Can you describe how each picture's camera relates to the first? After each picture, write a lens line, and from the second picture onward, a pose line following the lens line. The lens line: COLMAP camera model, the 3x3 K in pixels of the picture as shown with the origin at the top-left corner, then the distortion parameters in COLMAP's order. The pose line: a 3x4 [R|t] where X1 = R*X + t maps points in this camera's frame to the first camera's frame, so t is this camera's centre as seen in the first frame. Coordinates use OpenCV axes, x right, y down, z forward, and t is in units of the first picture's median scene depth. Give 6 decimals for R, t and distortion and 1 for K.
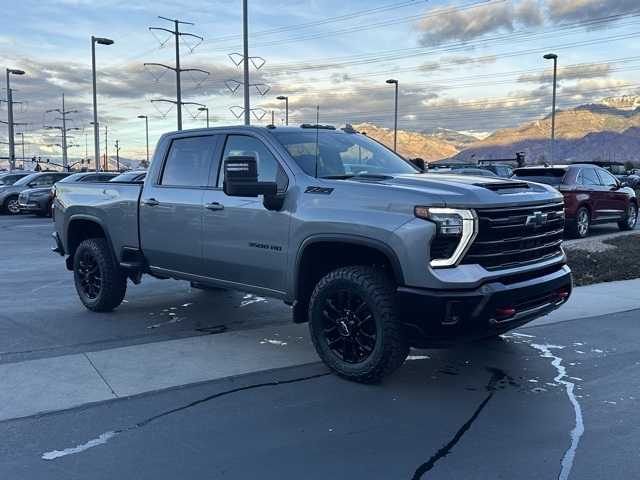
lens RADIAL K [[643.1, 0, 320.0], [0, 643.1, 240.0], [0, 0, 1]] dist [0.165633, -0.283576]
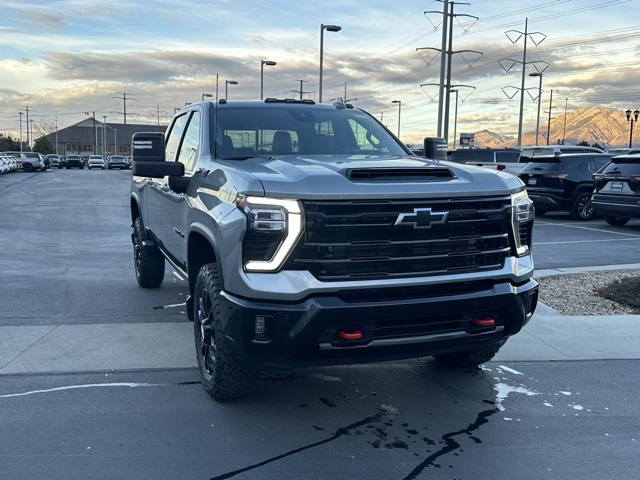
lens RADIAL K [[643.1, 0, 320.0], [0, 643.1, 240.0], [0, 0, 1]] dist [0.165633, -0.283576]
pose [[0.911114, 0.064503, -0.407076, 0.438319], [-0.054747, 0.997866, 0.035583, -0.021970], [0.408503, -0.010134, 0.912701, 0.230588]]
